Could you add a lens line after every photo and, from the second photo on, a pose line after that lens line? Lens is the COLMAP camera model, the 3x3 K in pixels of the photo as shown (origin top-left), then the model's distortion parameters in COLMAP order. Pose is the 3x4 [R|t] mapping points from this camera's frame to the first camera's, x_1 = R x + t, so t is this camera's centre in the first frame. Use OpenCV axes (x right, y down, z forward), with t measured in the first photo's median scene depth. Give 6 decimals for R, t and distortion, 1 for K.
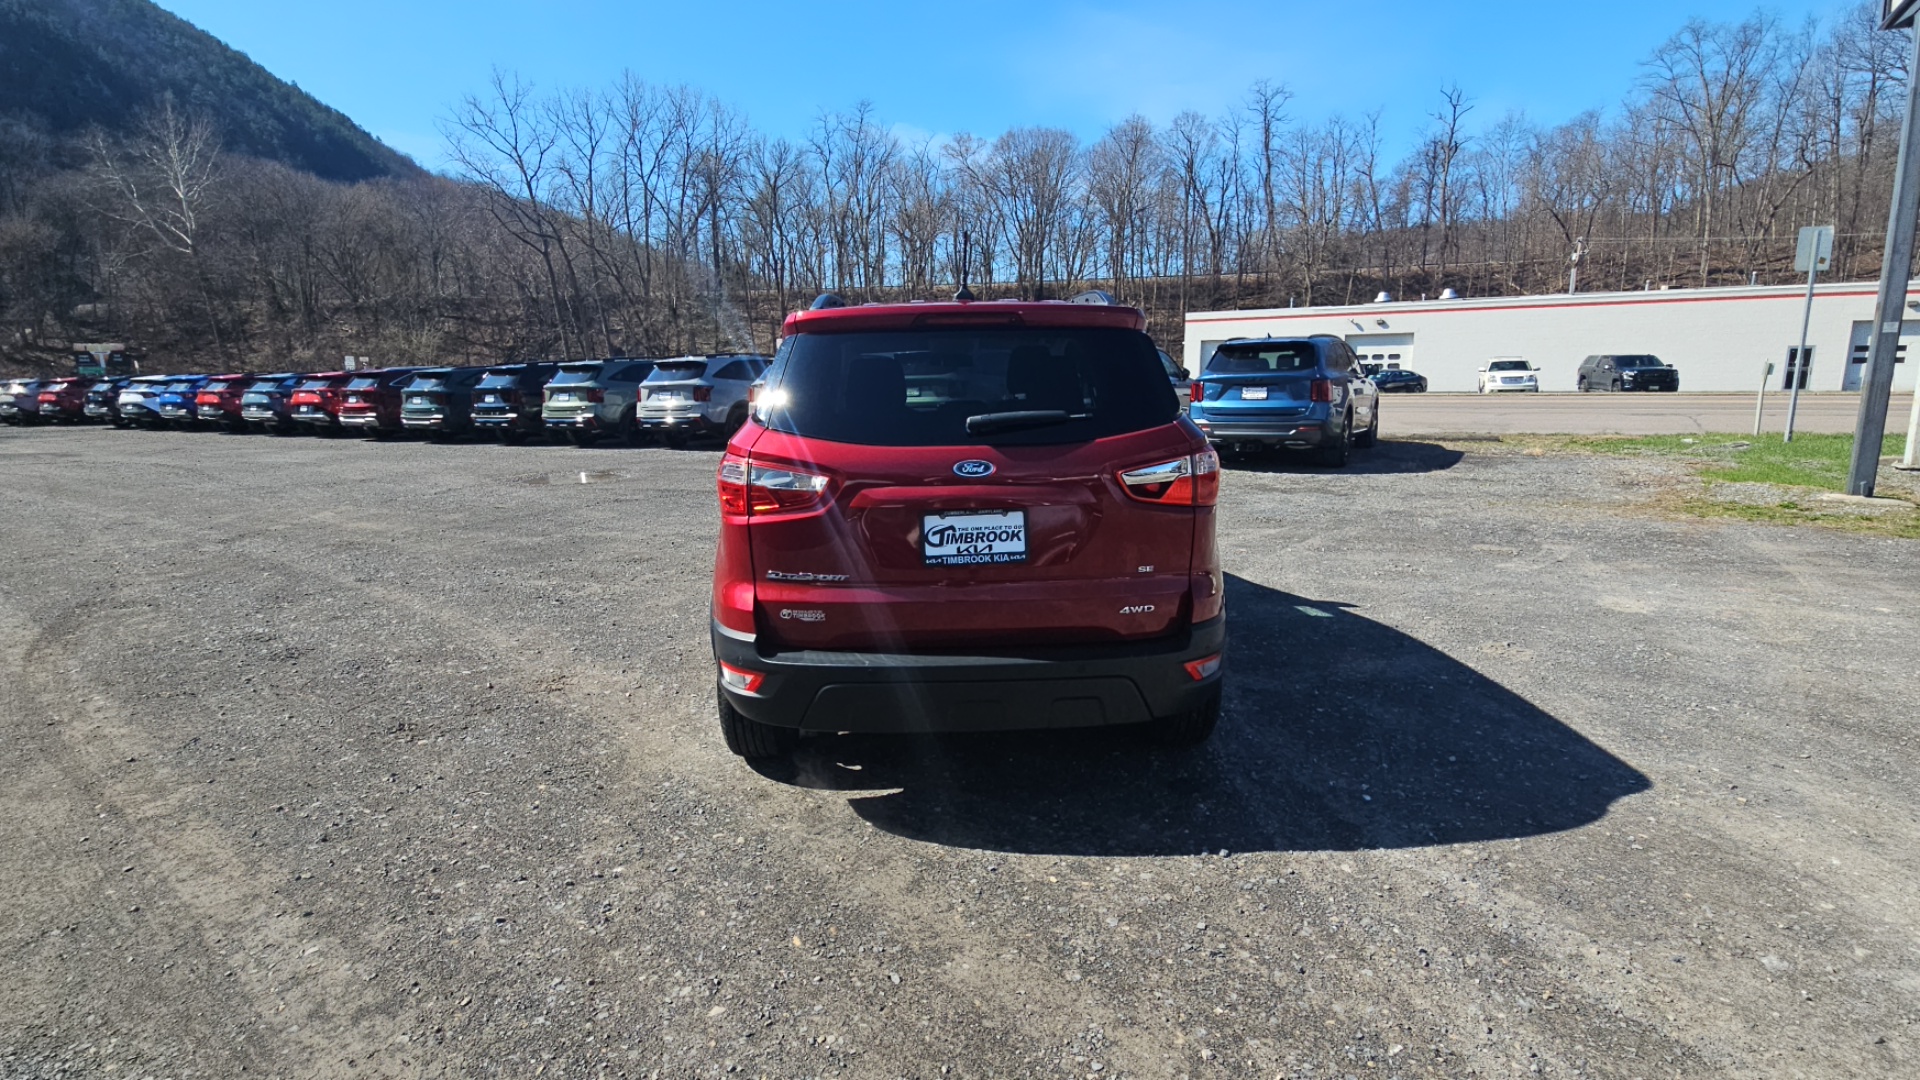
lens RADIAL K [[867.5, 0, 961.3], [0, 867.5, 528.9], [0, 0, 1]] dist [0.017634, -0.010679]
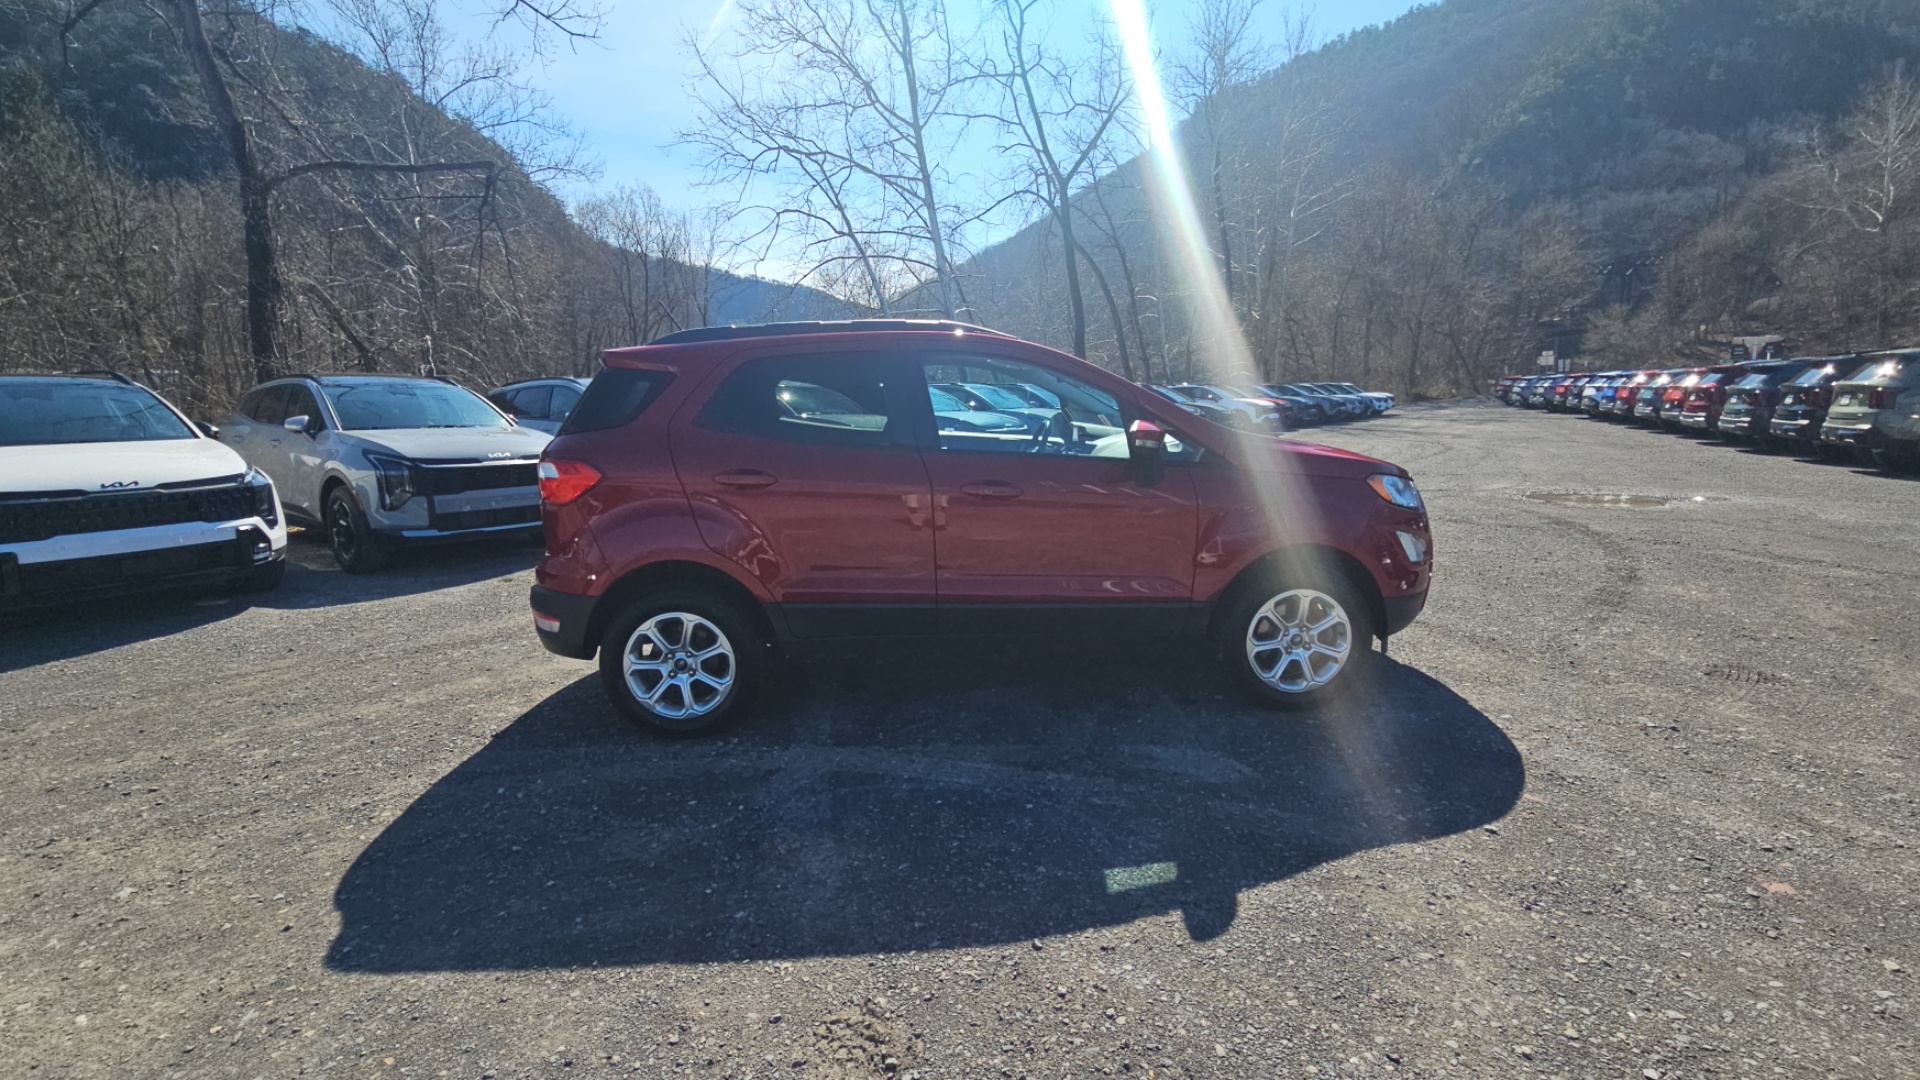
lens RADIAL K [[869.5, 0, 959.6], [0, 869.5, 532.2], [0, 0, 1]] dist [0.020786, -0.011542]
pose [[0.006453, 0.174401, -0.984654, 1.635045], [-0.159917, 0.972181, 0.171144, -0.317153], [0.987109, 0.156359, 0.034164, 1.617089]]
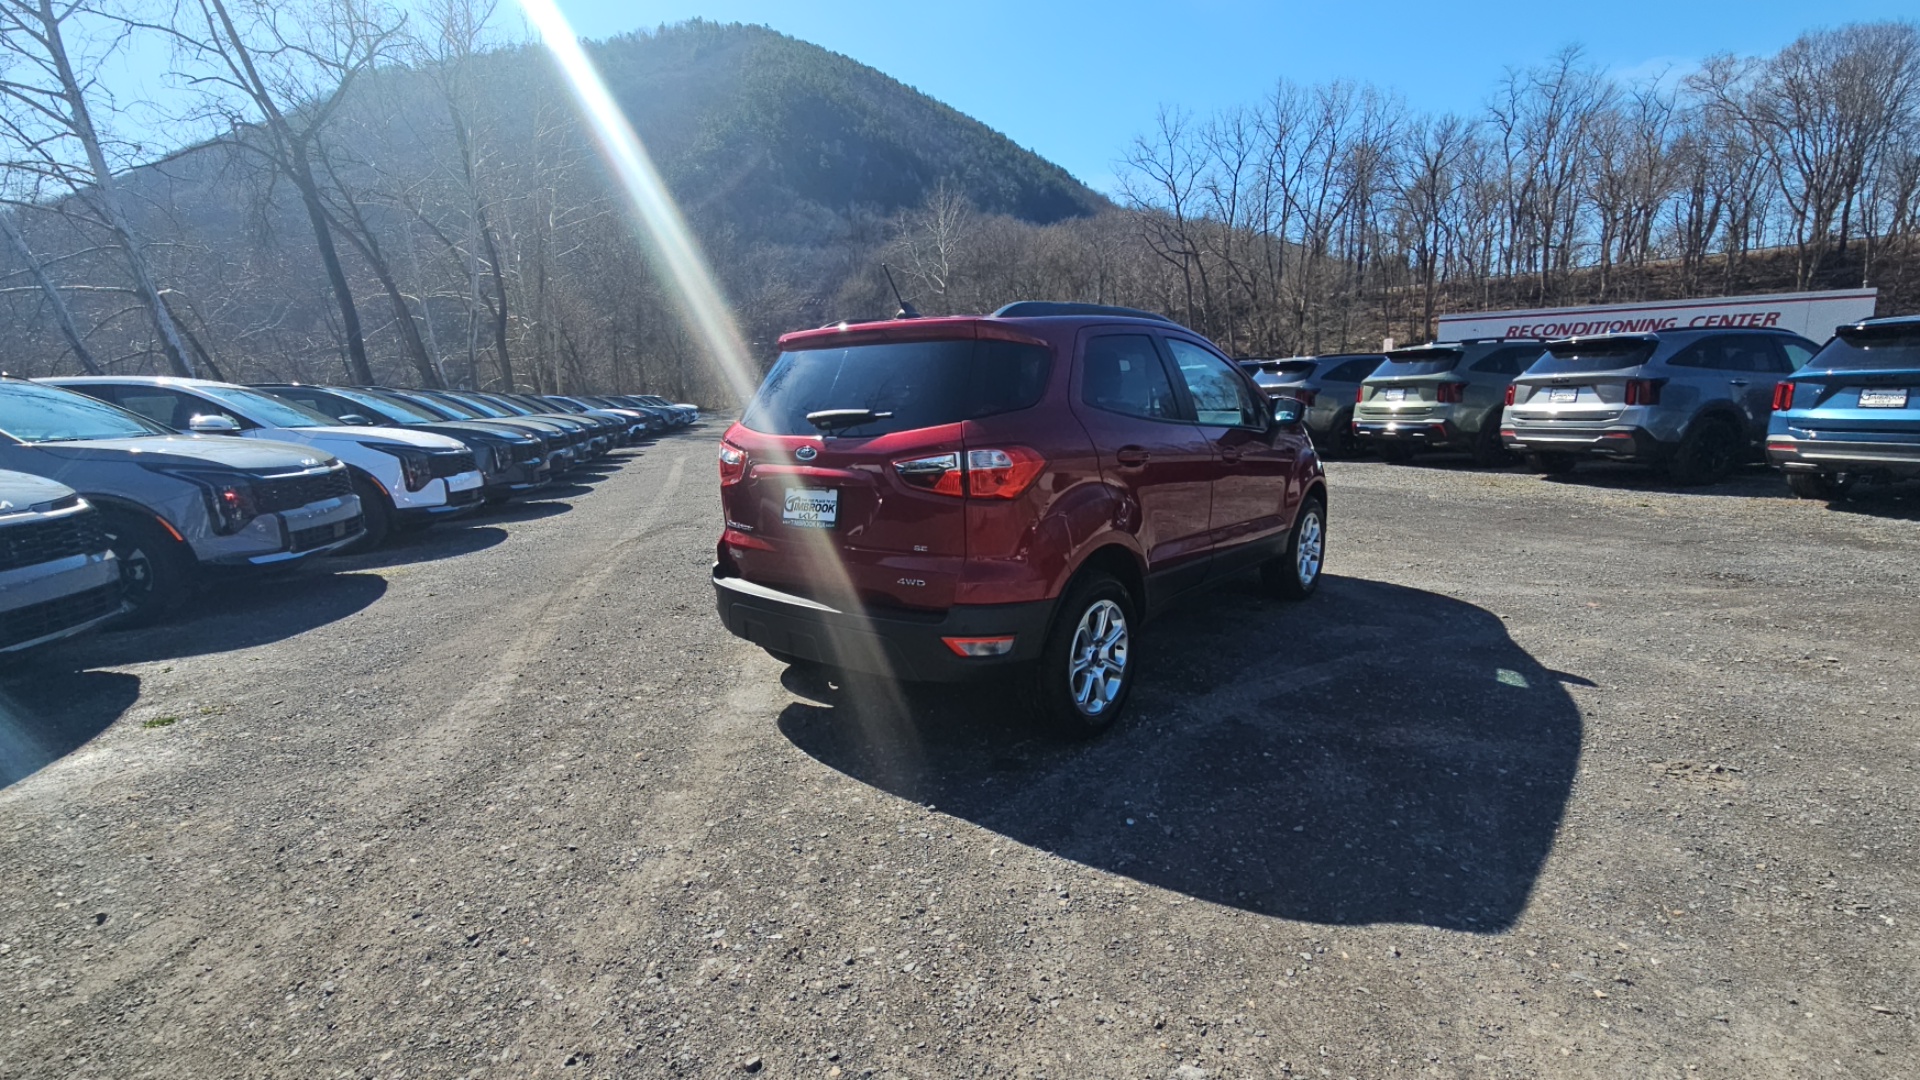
lens RADIAL K [[869.5, 0, 959.6], [0, 869.5, 532.2], [0, 0, 1]] dist [0.020786, -0.011542]
pose [[0.757093, 0.102038, -0.645290, 0.987667], [-0.103619, 0.993980, 0.035603, -0.021335], [0.645038, 0.039910, 0.763108, 0.153821]]
